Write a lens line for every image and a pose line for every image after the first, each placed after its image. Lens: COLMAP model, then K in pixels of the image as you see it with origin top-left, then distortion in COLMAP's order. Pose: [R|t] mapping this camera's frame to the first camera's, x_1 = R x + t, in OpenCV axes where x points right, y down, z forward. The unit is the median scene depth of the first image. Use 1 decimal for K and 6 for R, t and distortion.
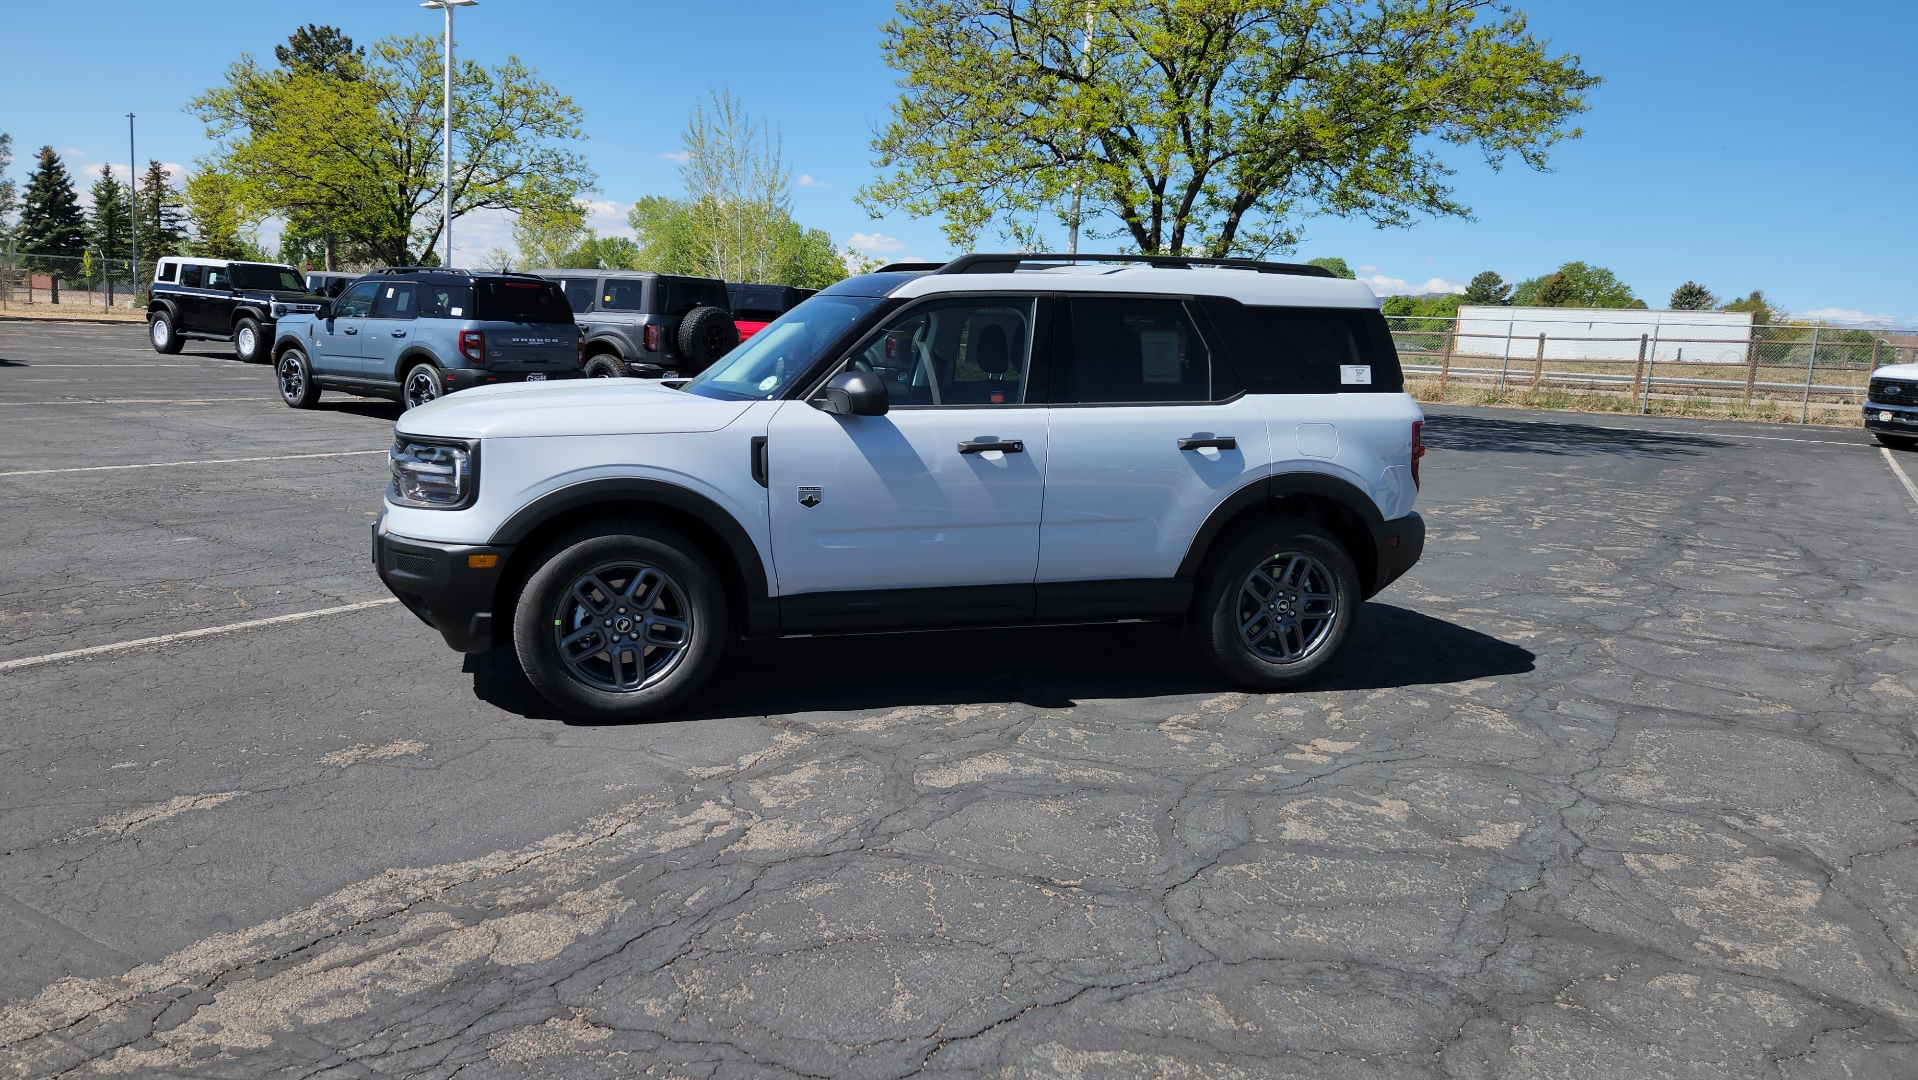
lens RADIAL K [[1294.3, 0, 911.0], [0, 1294.3, 542.0], [0, 0, 1]] dist [0.074607, -0.064401]
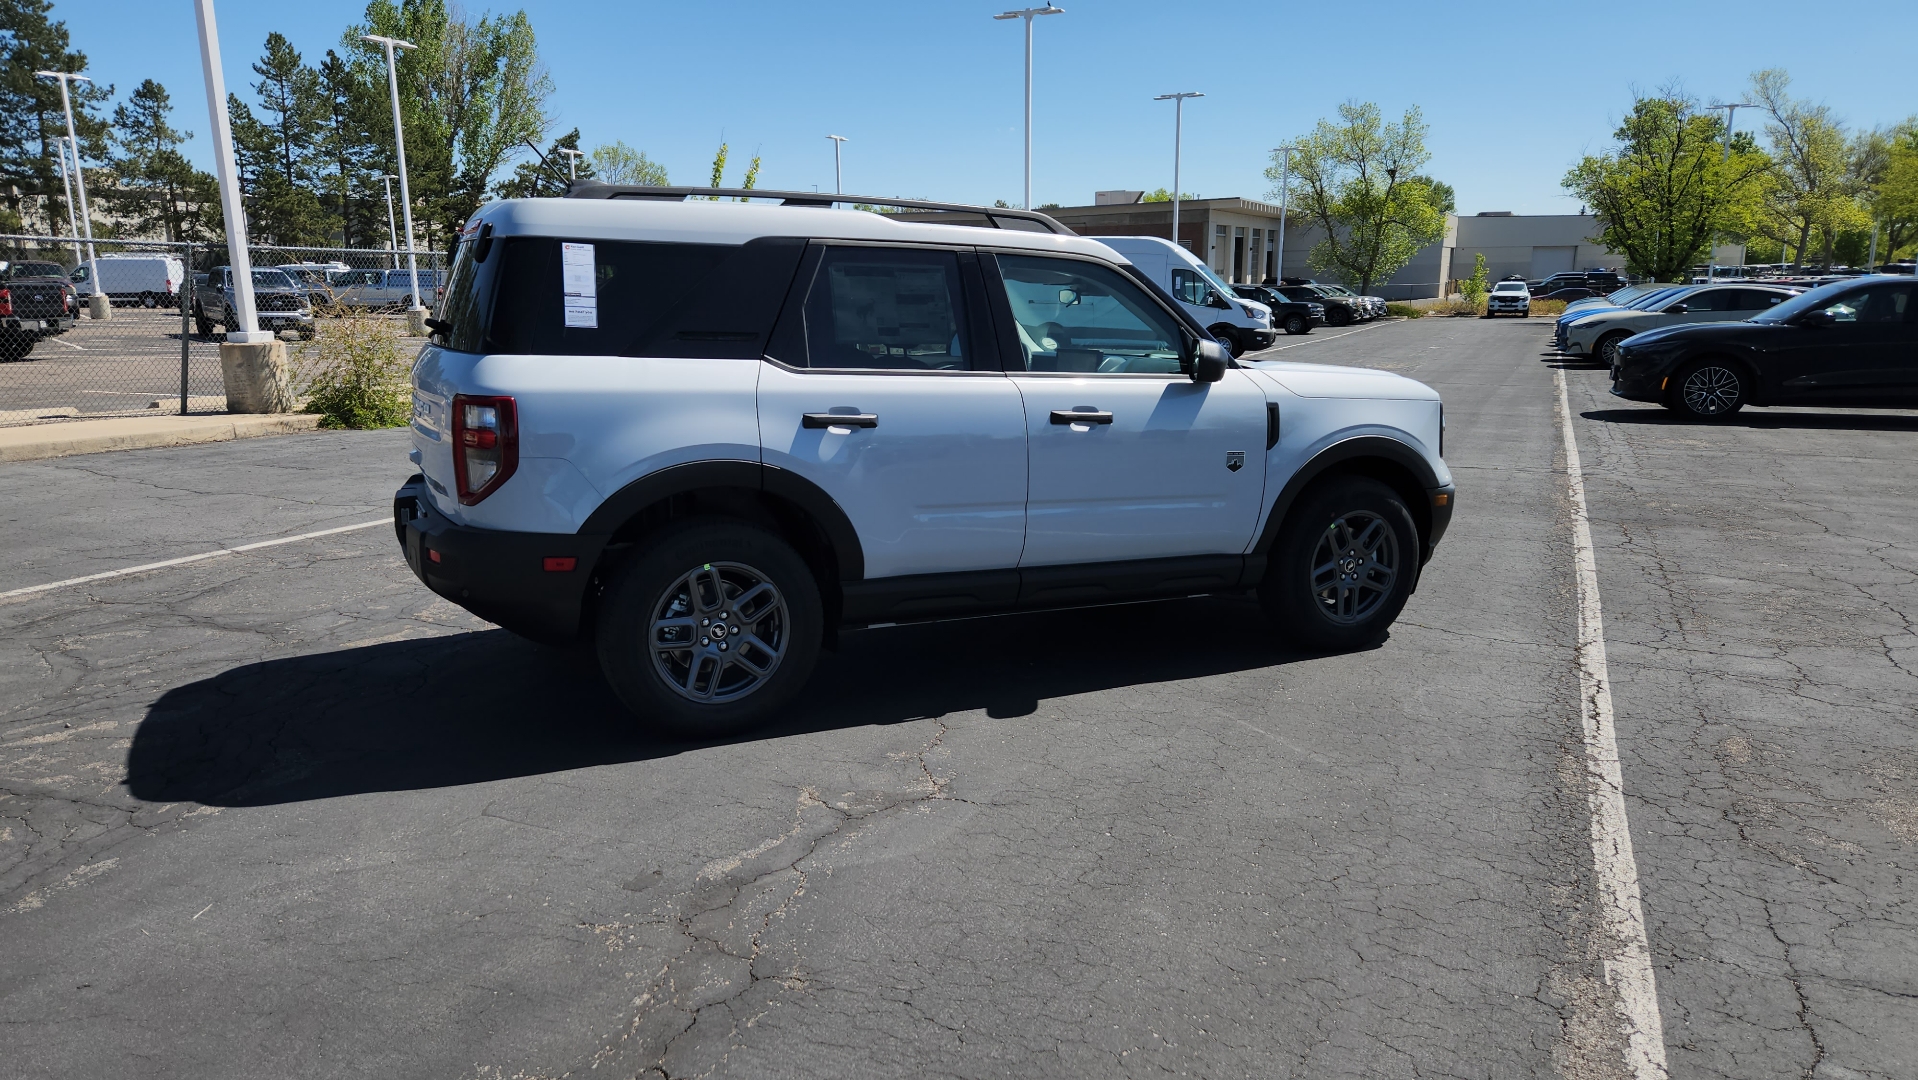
lens RADIAL K [[1266.3, 0, 924.7], [0, 1266.3, 559.4], [0, 0, 1]] dist [0.071696, -0.057001]
pose [[-0.985300, -0.012842, -0.170349, 0.207788], [-0.073267, 0.932571, 0.353474, -0.331026], [0.154323, 0.360759, -0.919803, 2.046832]]
